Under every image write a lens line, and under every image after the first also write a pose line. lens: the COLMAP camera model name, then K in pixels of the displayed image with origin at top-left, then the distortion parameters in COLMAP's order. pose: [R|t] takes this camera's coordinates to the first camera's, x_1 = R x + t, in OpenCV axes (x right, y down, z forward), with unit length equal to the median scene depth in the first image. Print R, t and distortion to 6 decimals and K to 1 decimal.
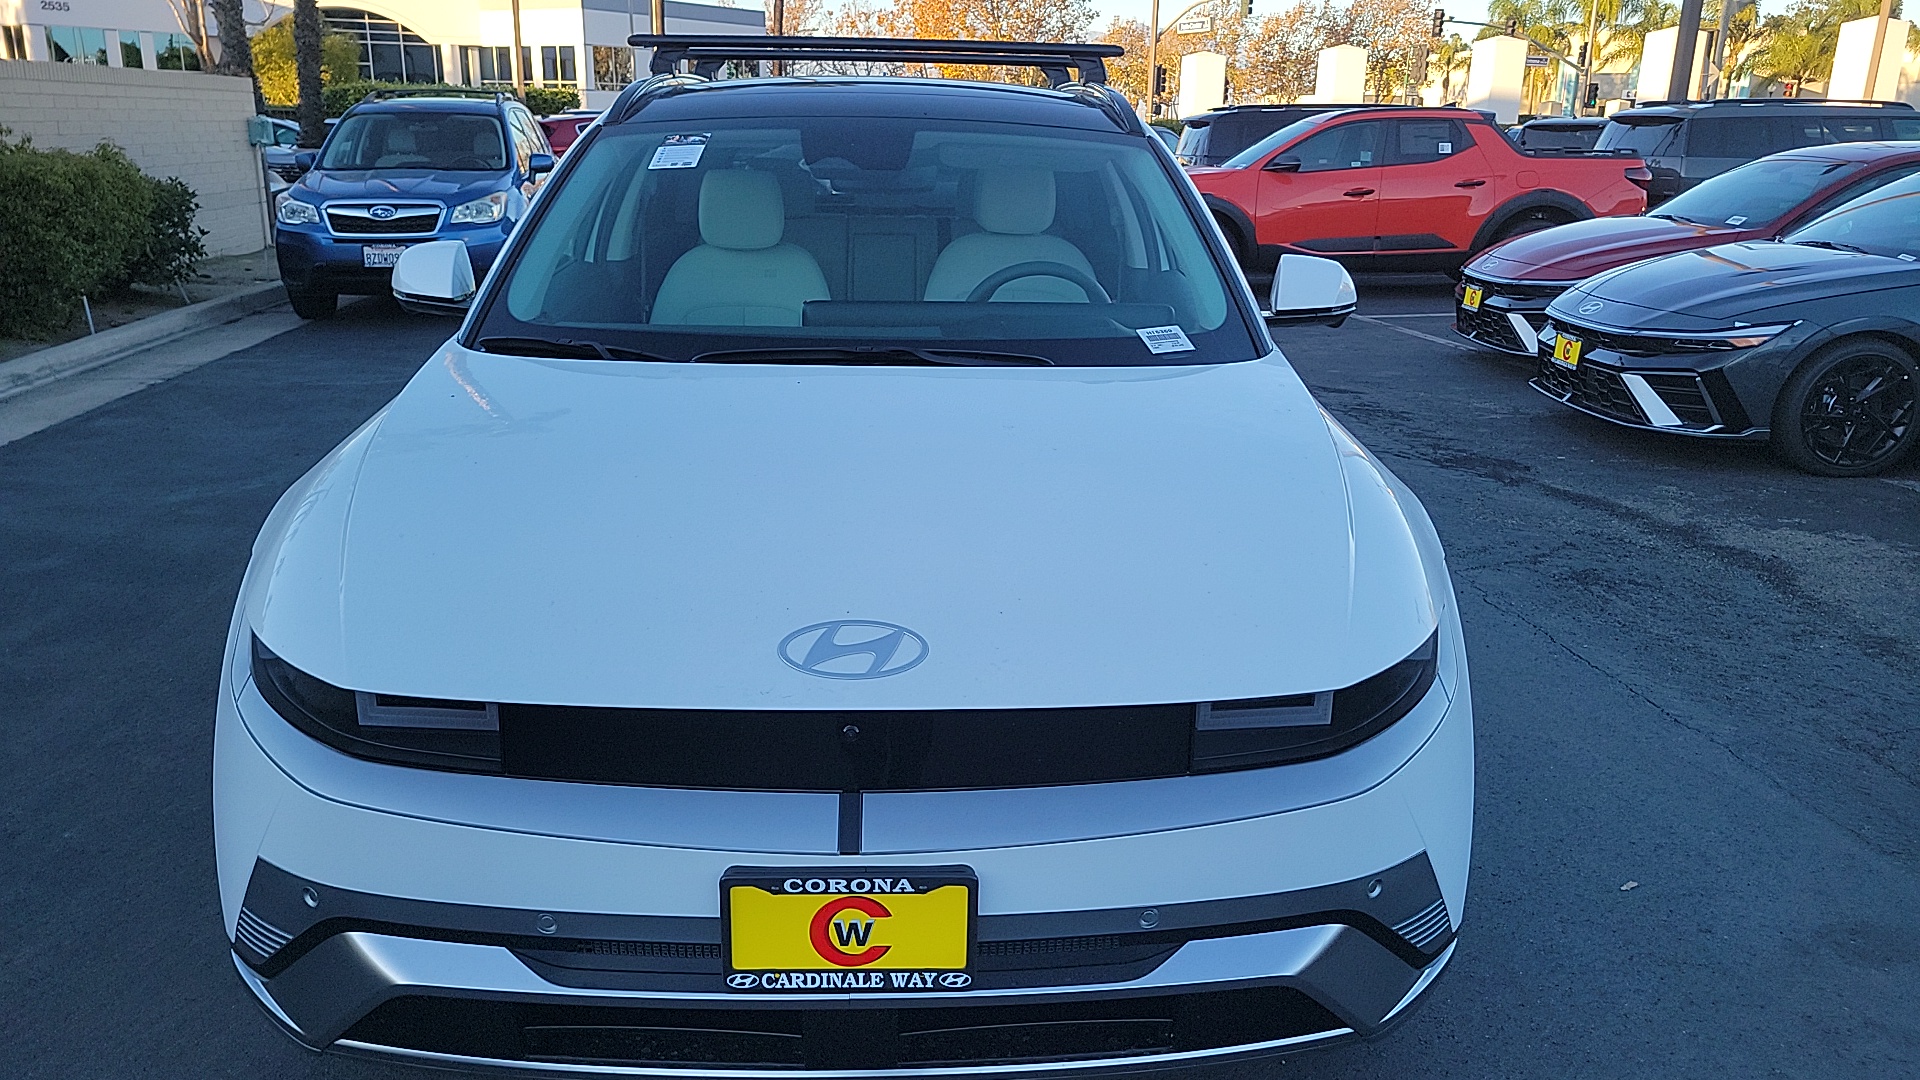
lens RADIAL K [[1462.4, 0, 1009.6], [0, 1462.4, 547.2], [0, 0, 1]] dist [0.038257, -0.026518]
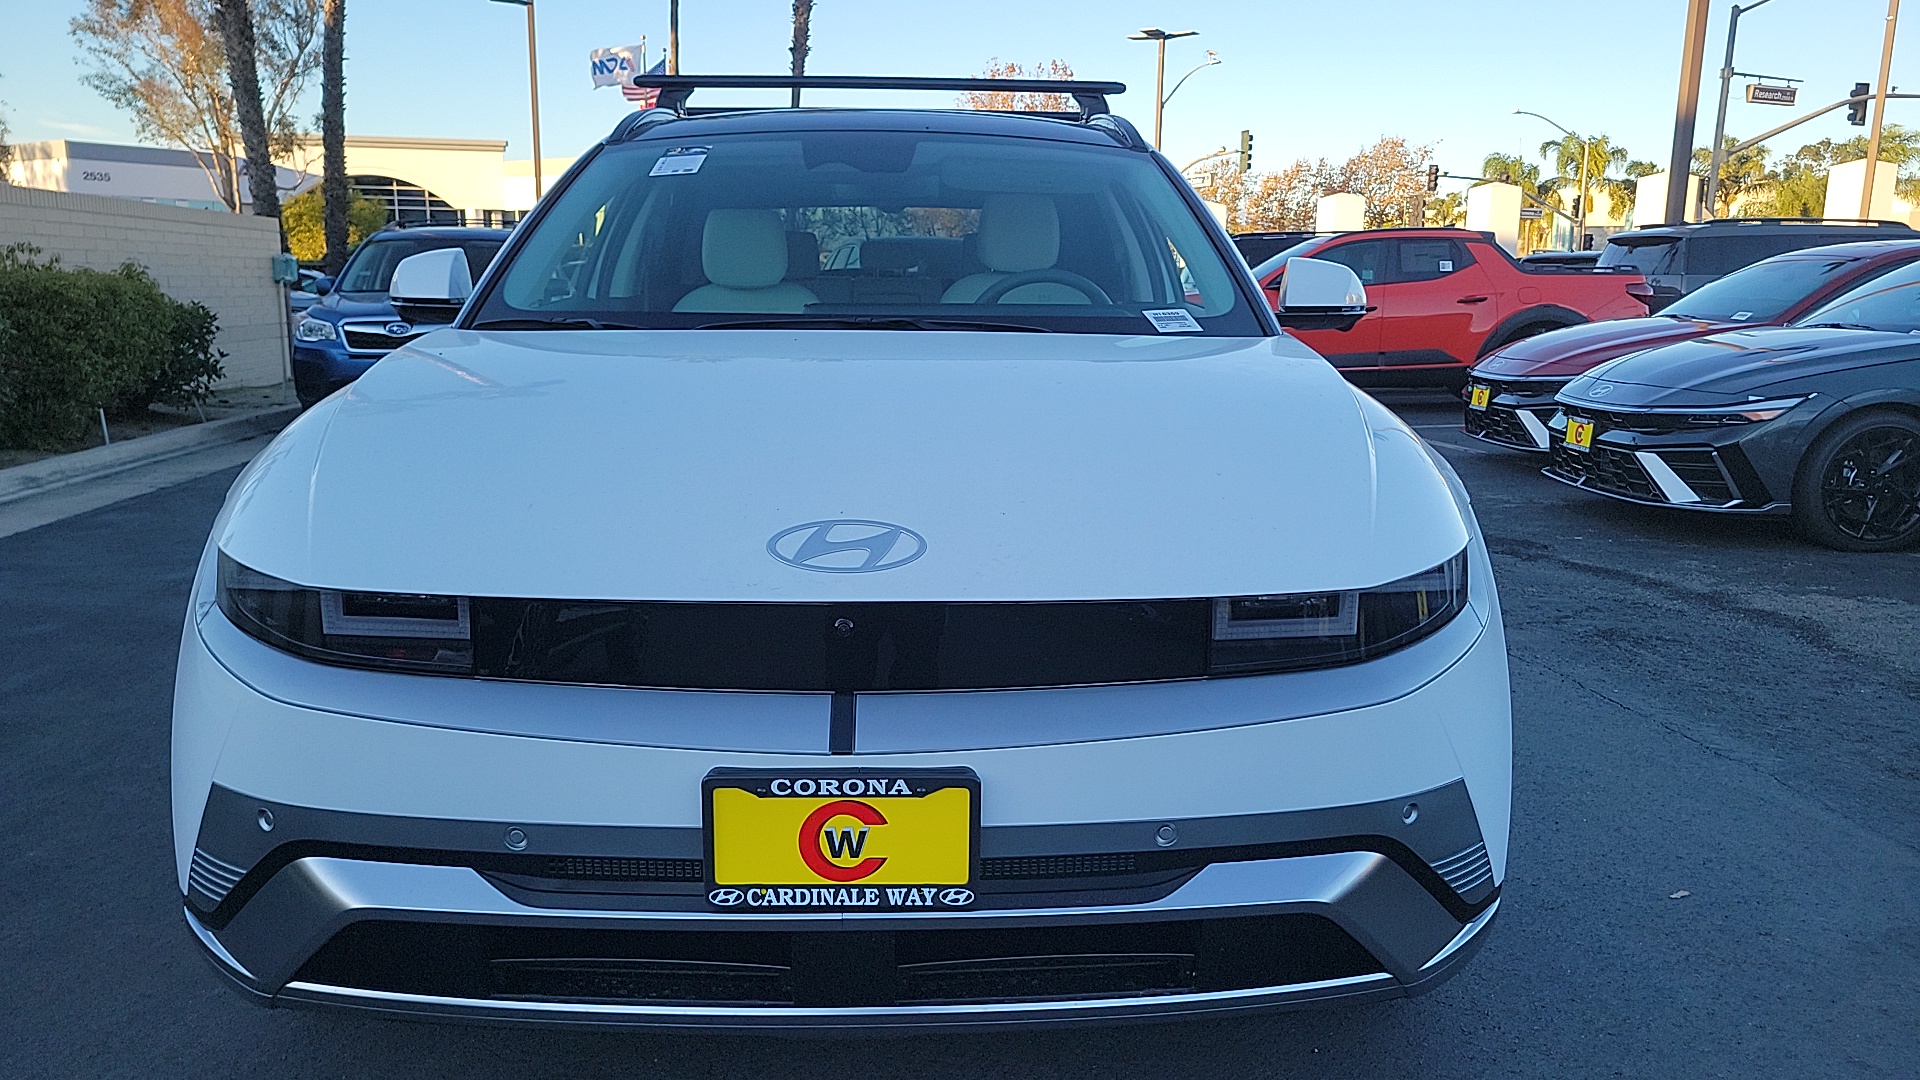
lens RADIAL K [[1462.4, 0, 1000.1], [0, 1462.4, 558.2], [0, 0, 1]] dist [0.038257, -0.026518]
pose [[0.999870, -0.009584, -0.013000, 0.003316], [0.008333, 0.995618, -0.093145, 0.138824], [0.013835, 0.093025, 0.995568, 0.053931]]
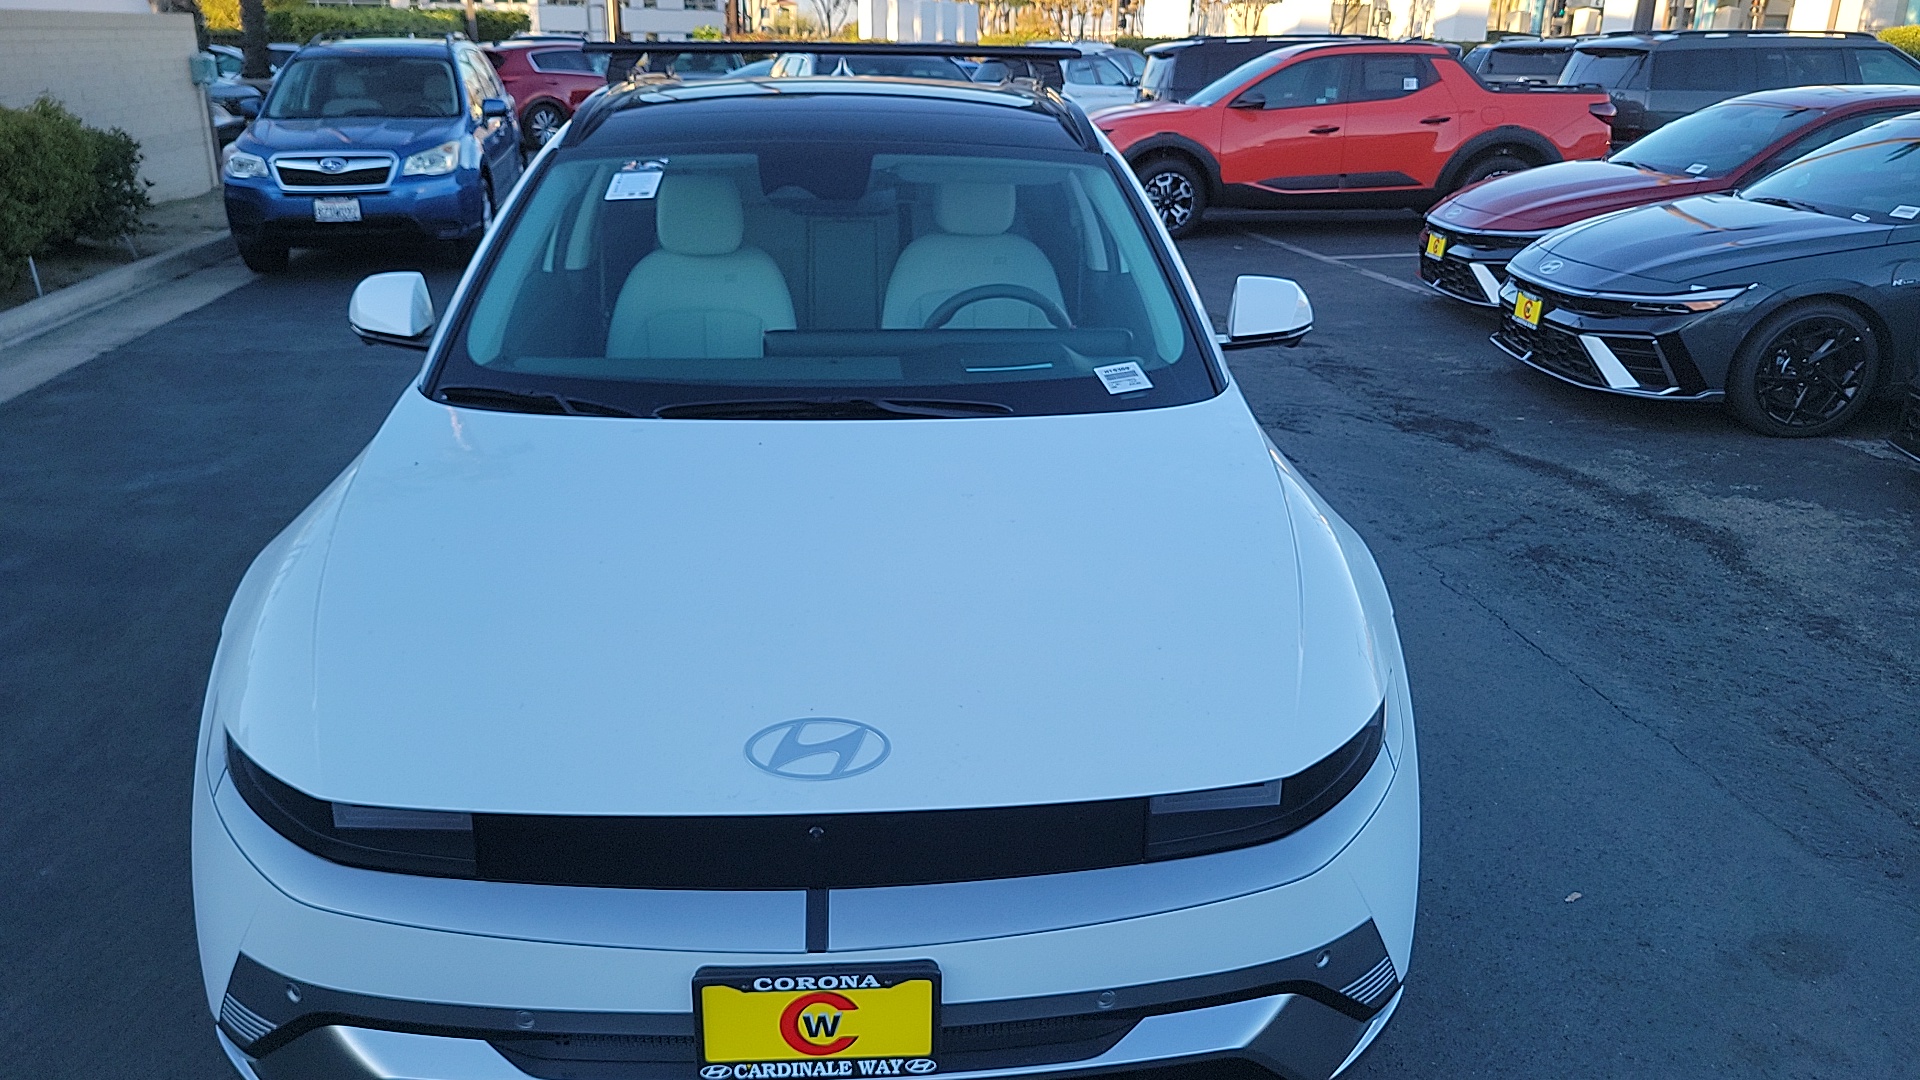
lens RADIAL K [[1462.4, 0, 1008.9], [0, 1462.4, 545.2], [0, 0, 1]] dist [0.038257, -0.026518]
pose [[0.999722, -0.011982, 0.020302, 0.007127], [0.010901, 0.998557, 0.052582, -0.105231], [-0.020903, -0.052346, 0.998410, -0.019299]]
